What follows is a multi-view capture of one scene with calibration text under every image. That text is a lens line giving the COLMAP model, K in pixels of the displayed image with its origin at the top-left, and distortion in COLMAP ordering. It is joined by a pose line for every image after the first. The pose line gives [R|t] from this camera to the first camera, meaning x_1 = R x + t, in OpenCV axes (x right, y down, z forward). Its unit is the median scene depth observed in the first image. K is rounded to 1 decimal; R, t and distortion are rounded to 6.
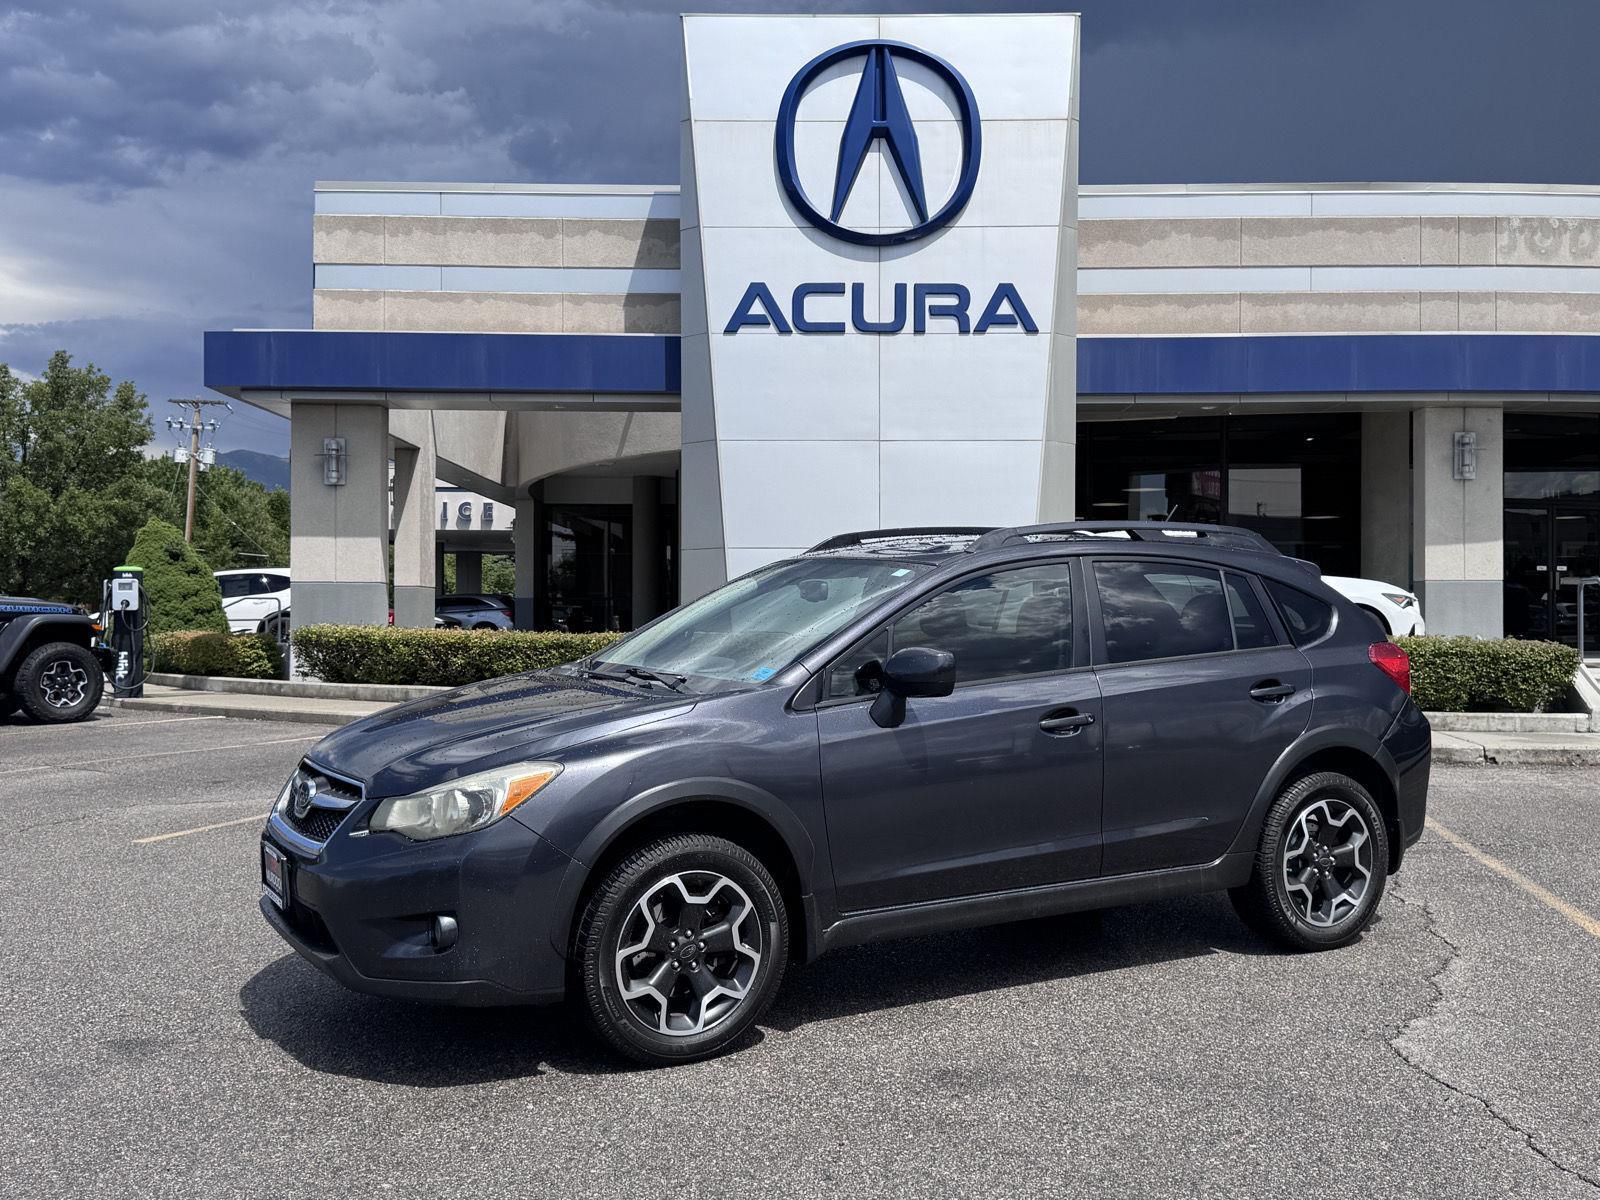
lens RADIAL K [[1538.6, 0, 805.0], [0, 1538.6, 619.2], [0, 0, 1]] dist [0.164595, -0.326615]
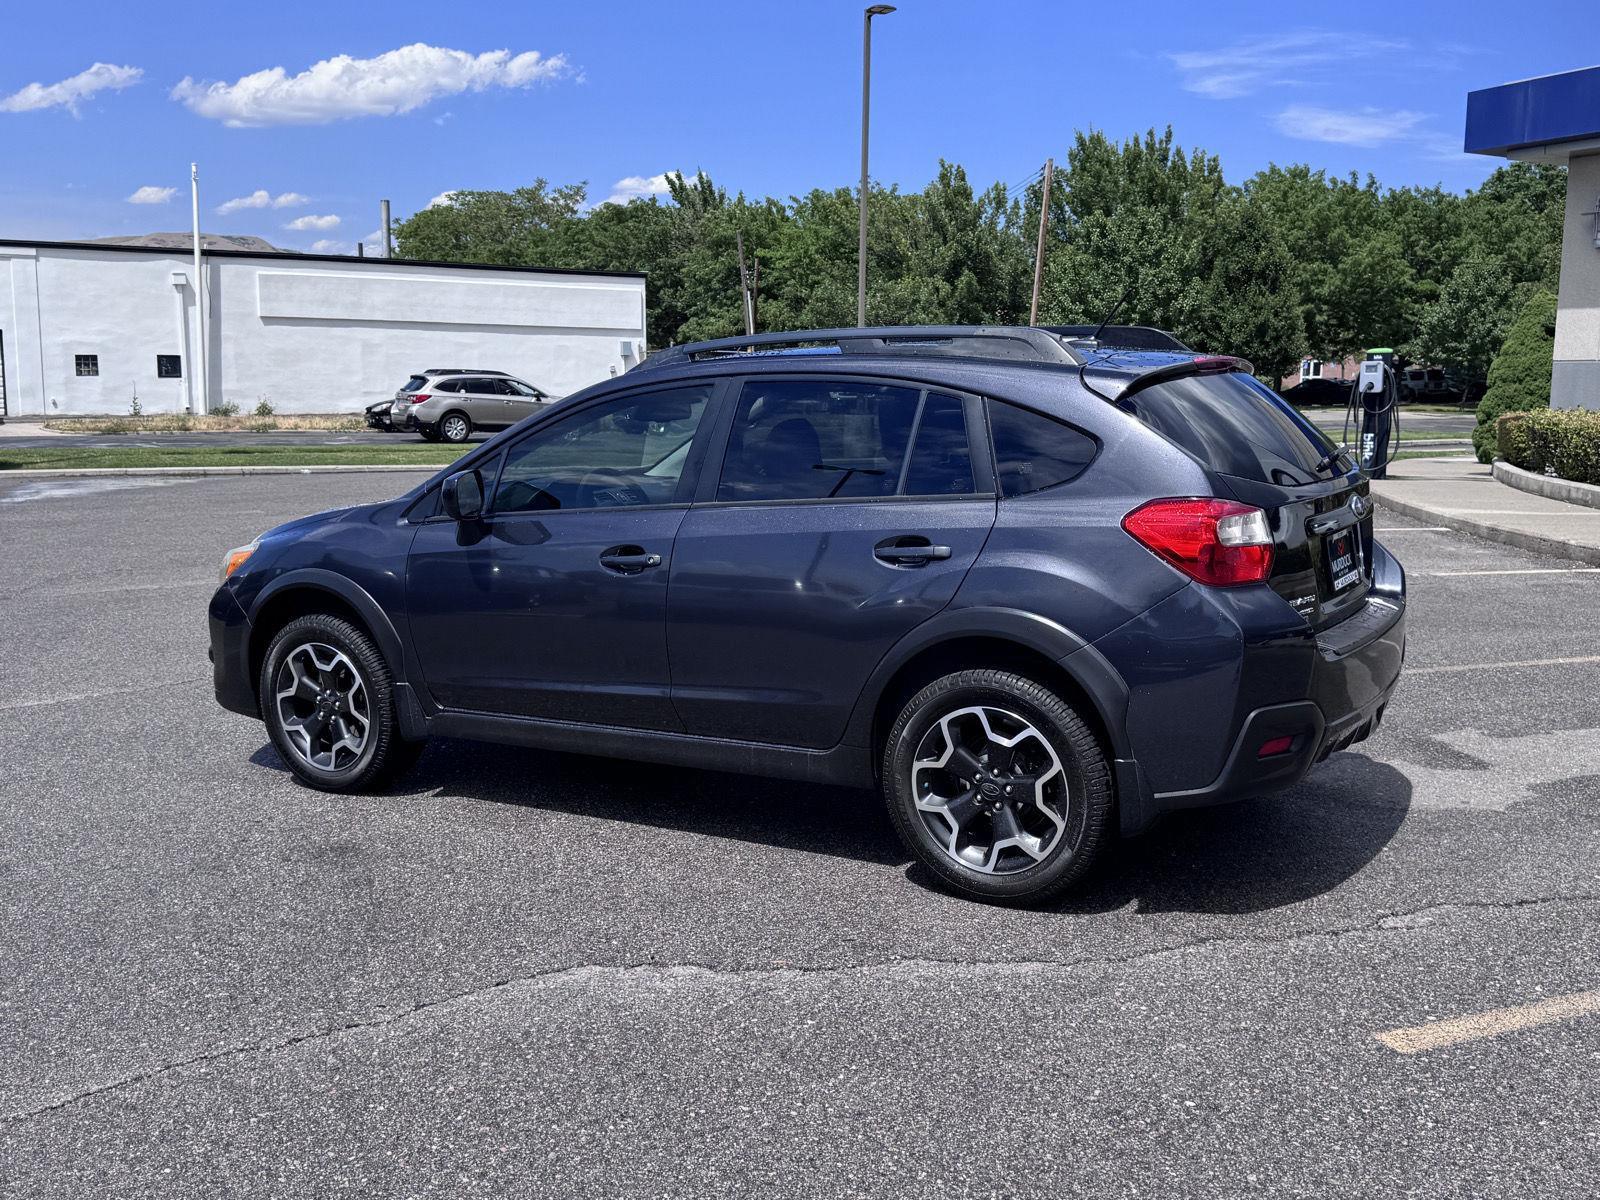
lens RADIAL K [[1538.6, 0, 805.0], [0, 1538.6, 619.2], [0, 0, 1]] dist [0.164595, -0.326615]
pose [[0.468964, 0.133488, -0.873071, 0.308063], [-0.003056, 0.988752, 0.149533, -0.011089], [0.883212, -0.067458, 0.464097, 0.197927]]
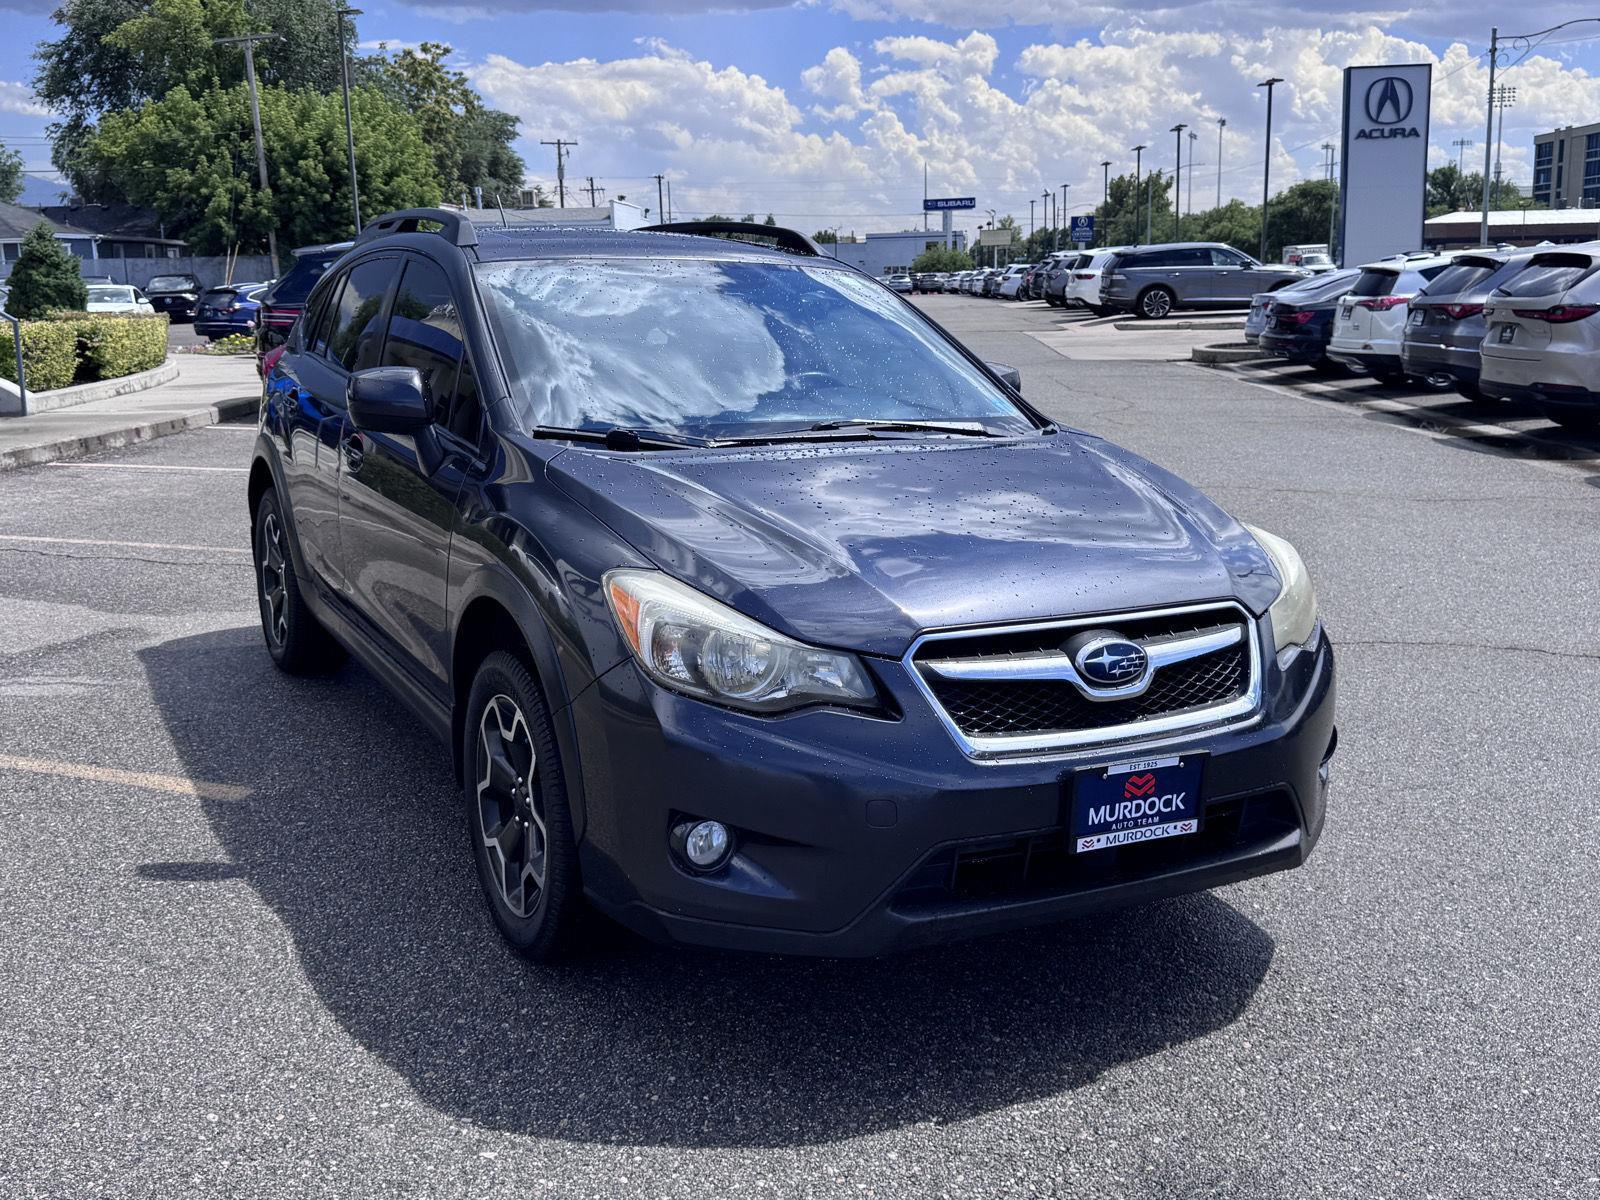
lens RADIAL K [[1555.6, 0, 800.0], [0, 1555.6, 600.0], [0, 0, 1]] dist [0.139639, -0.283677]
pose [[0.034841, -0.200894, 0.978993, -0.249713], [0.018133, 0.979554, 0.200363, -0.009254], [-0.999228, 0.010771, 0.037771, 0.302012]]
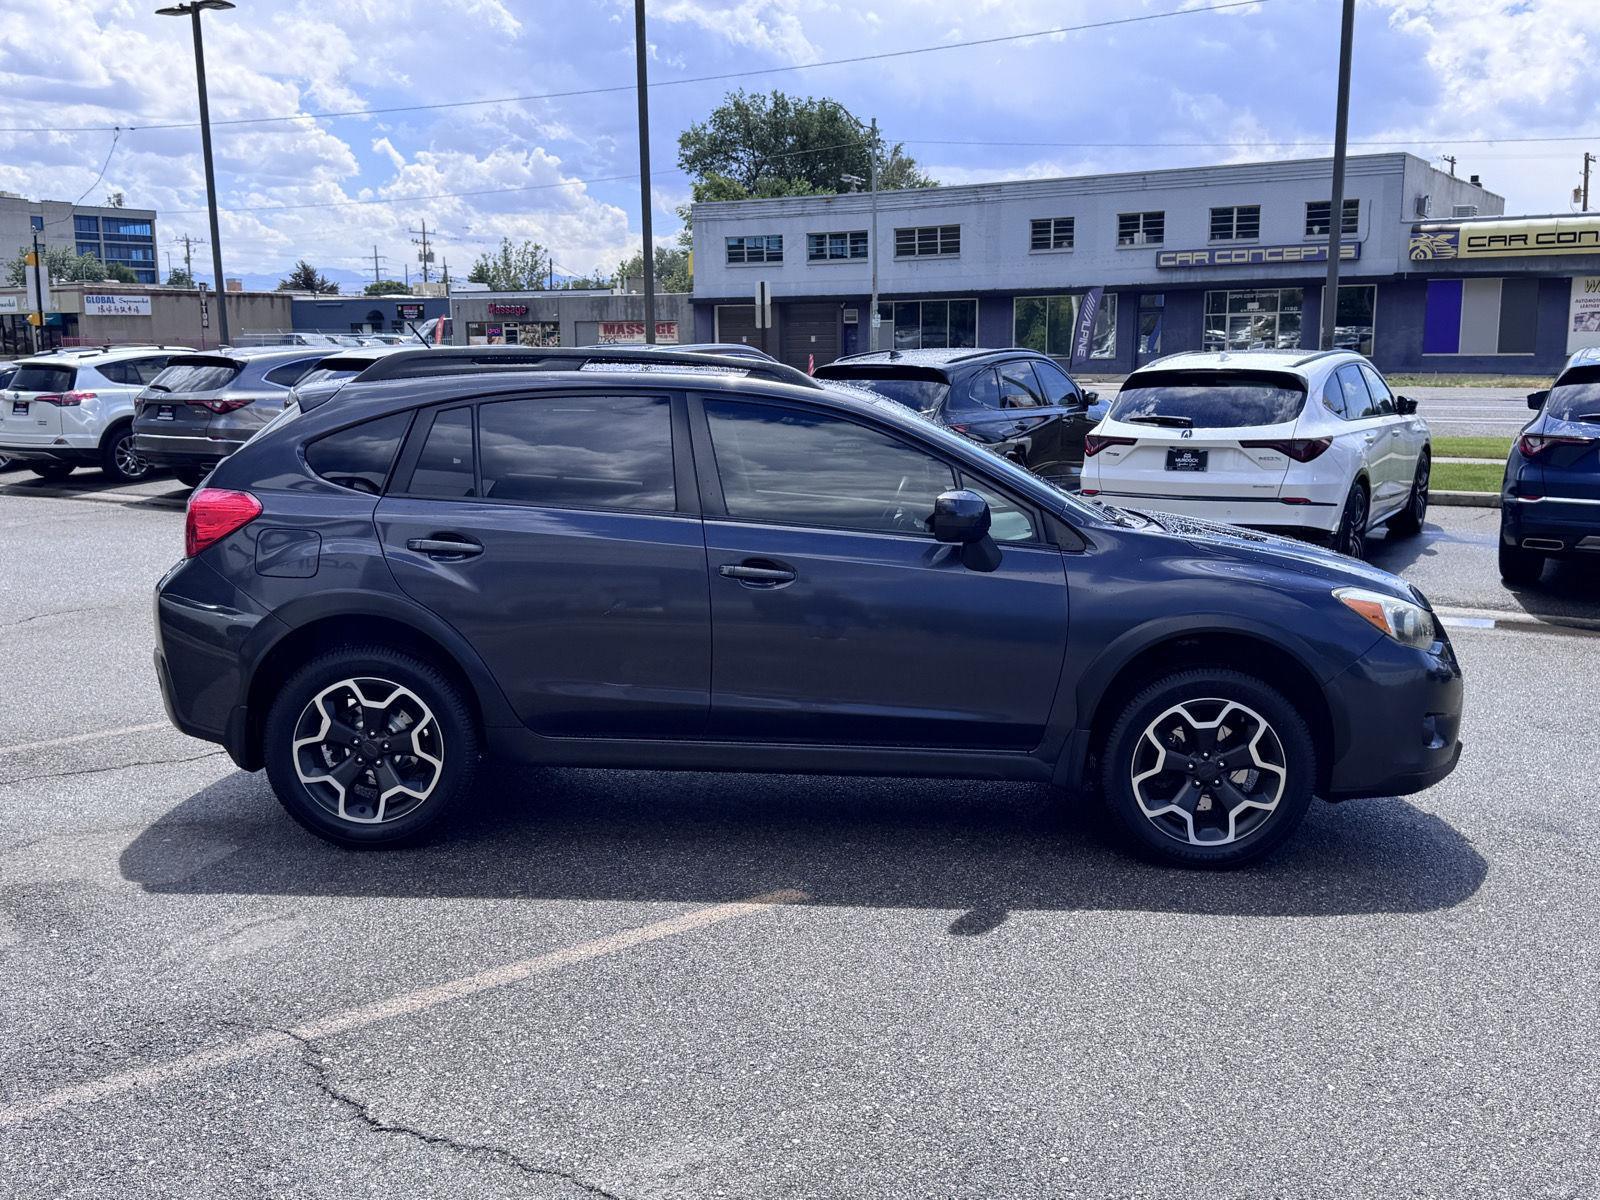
lens RADIAL K [[1538.6, 0, 805.0], [0, 1538.6, 619.2], [0, 0, 1]] dist [0.164595, -0.326615]
pose [[-0.850164, -0.089501, 0.518855, -0.150199], [0.003643, 0.984423, 0.175778, -0.023513], [-0.526505, 0.151330, -0.836595, 0.611898]]
